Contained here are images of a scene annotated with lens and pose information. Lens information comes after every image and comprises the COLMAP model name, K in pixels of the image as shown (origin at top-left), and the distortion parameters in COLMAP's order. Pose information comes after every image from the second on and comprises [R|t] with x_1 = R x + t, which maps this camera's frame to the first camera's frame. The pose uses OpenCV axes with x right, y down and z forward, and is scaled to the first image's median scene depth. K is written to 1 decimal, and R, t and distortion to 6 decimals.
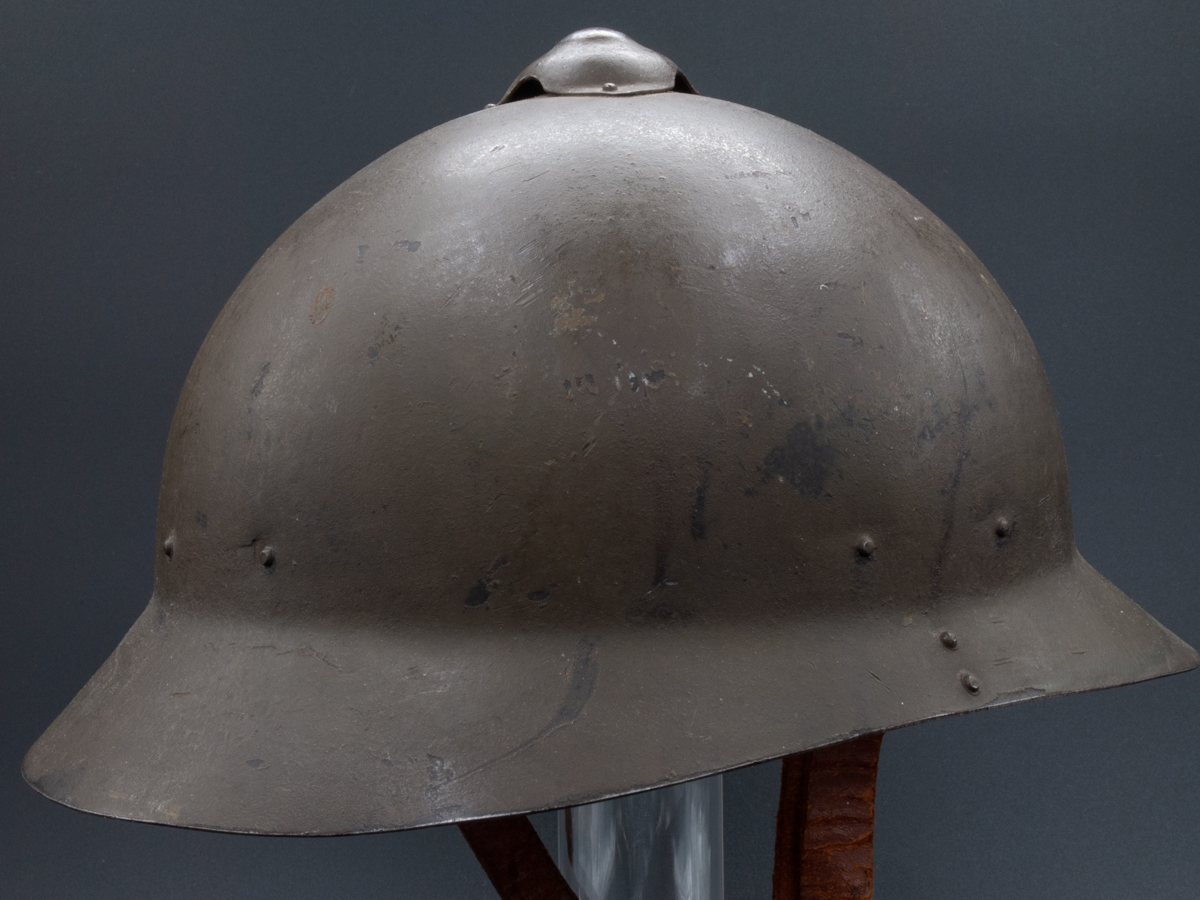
lens RADIAL K [[2306.0, 0, 600.0], [0, 2306.0, 450.0], [0, 0, 1]] dist [0.005400, 0.018884]
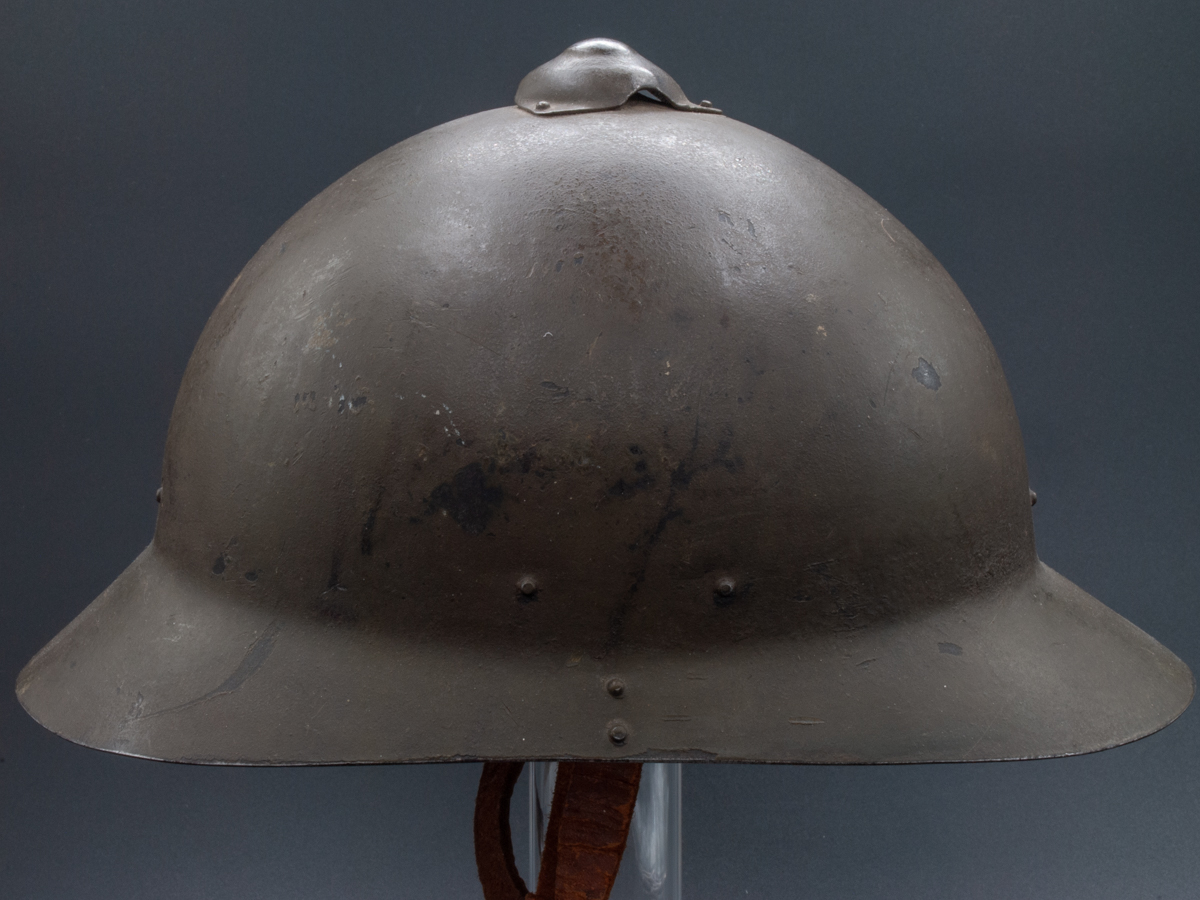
lens RADIAL K [[2126.6, 0, 600.0], [0, 2126.6, 450.0], [0, 0, 1]] dist [-0.016801, 0.110077]
pose [[0.828974, 0.160199, -0.535854, 0.646580], [-0.097622, 0.984838, 0.143404, -0.160956], [0.550702, -0.066567, 0.832043, 0.208109]]
